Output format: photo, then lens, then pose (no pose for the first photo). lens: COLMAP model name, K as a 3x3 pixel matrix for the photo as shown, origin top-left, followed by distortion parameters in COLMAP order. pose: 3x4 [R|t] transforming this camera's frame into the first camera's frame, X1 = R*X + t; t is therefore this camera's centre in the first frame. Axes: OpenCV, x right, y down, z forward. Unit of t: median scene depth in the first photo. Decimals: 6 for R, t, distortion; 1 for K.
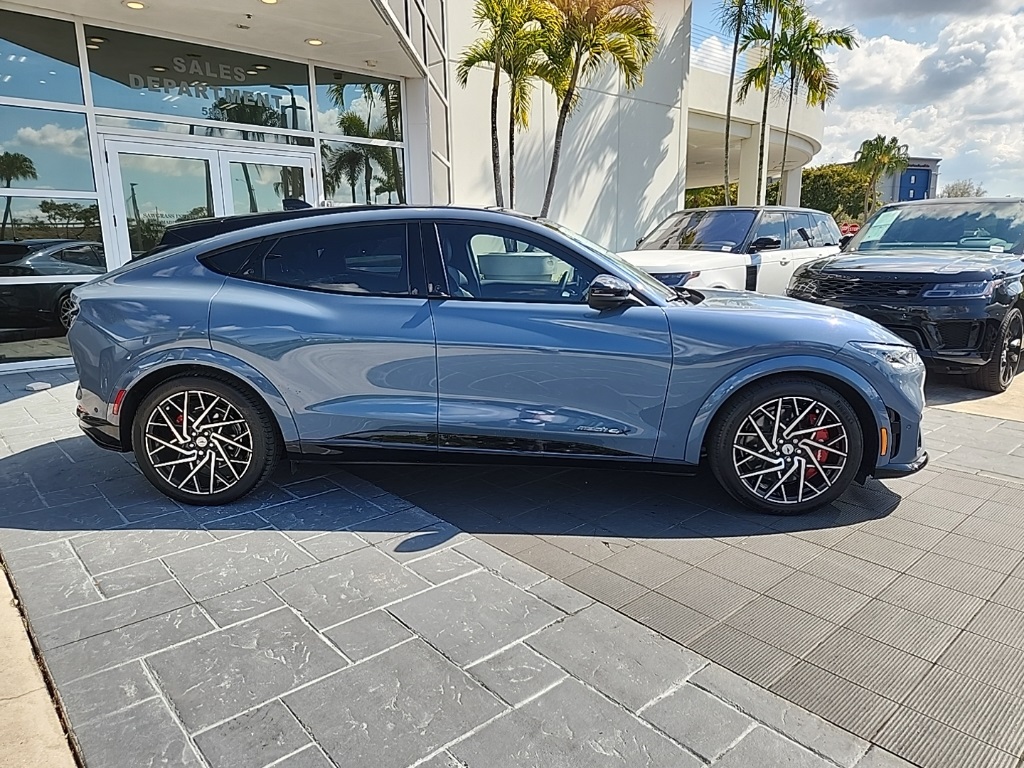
lens RADIAL K [[691.3, 0, 524.2], [0, 691.3, 384.6], [0, 0, 1]] dist [0.096557, -0.084360]
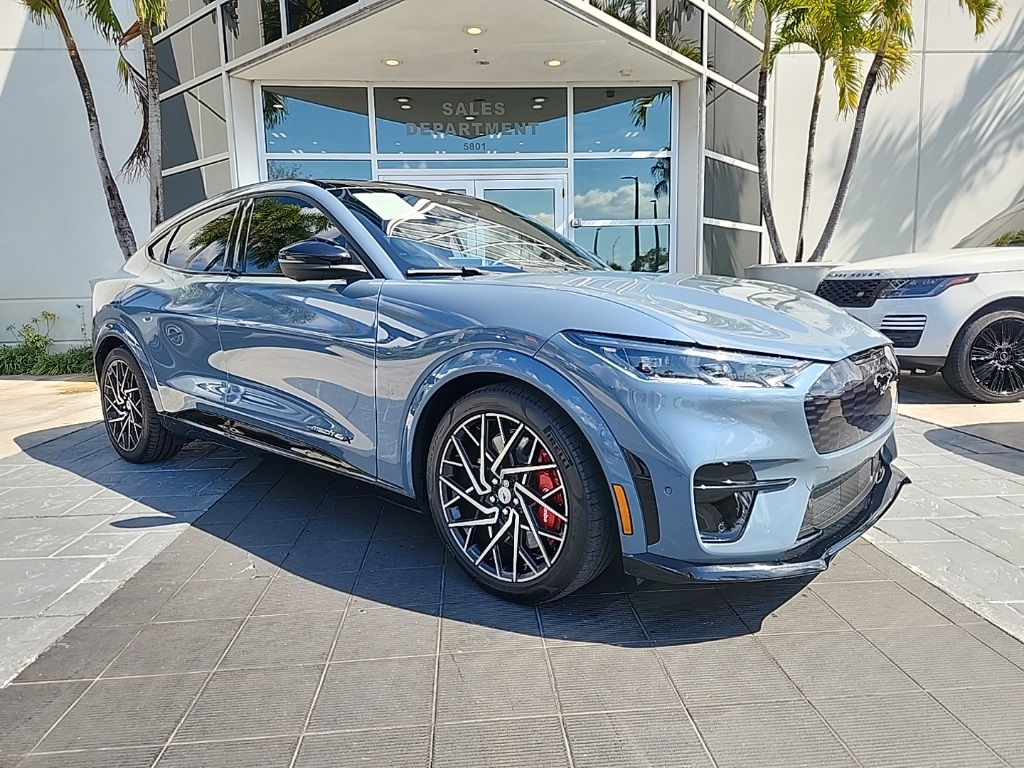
lens RADIAL K [[691.3, 0, 524.2], [0, 691.3, 384.6], [0, 0, 1]] dist [0.096557, -0.084360]
pose [[0.781795, 0.072548, -0.619301, 0.782787], [-0.106023, 0.994212, -0.017375, -0.000697], [0.614455, 0.079244, 0.784962, 0.498208]]
